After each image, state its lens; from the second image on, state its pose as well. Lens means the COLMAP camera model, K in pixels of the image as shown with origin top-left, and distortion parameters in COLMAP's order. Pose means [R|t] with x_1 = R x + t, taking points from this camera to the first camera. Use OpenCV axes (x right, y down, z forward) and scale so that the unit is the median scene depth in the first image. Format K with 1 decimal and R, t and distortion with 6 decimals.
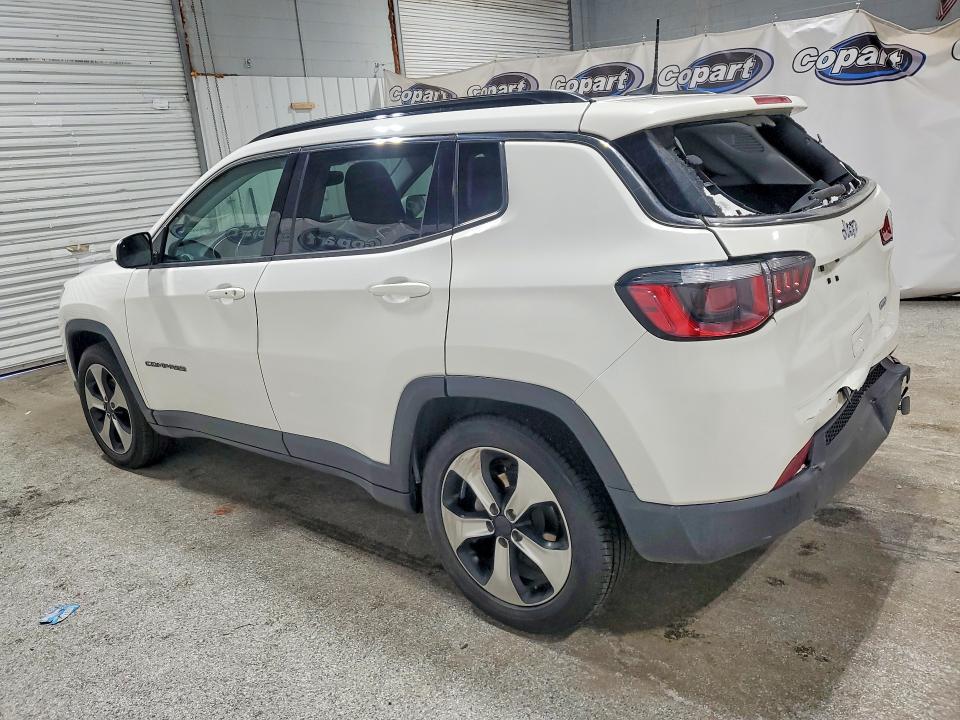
lens RADIAL K [[763.3, 0, 471.8], [0, 763.3, 359.4], [0, 0, 1]] dist [0.011774, 0.018728]
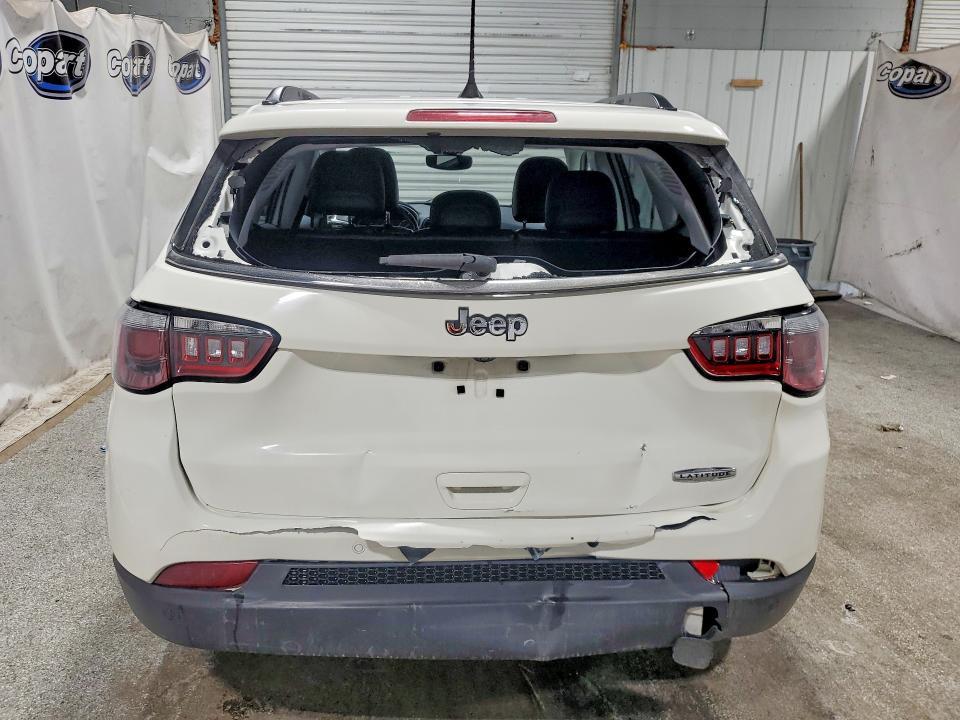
lens RADIAL K [[763.3, 0, 478.4], [0, 763.3, 361.6], [0, 0, 1]] dist [0.011774, 0.018728]
pose [[0.669301, 0.297841, -0.680681, 0.372879], [-0.268915, 0.951132, 0.151762, -0.092276], [0.692618, 0.081471, 0.716688, 0.209108]]
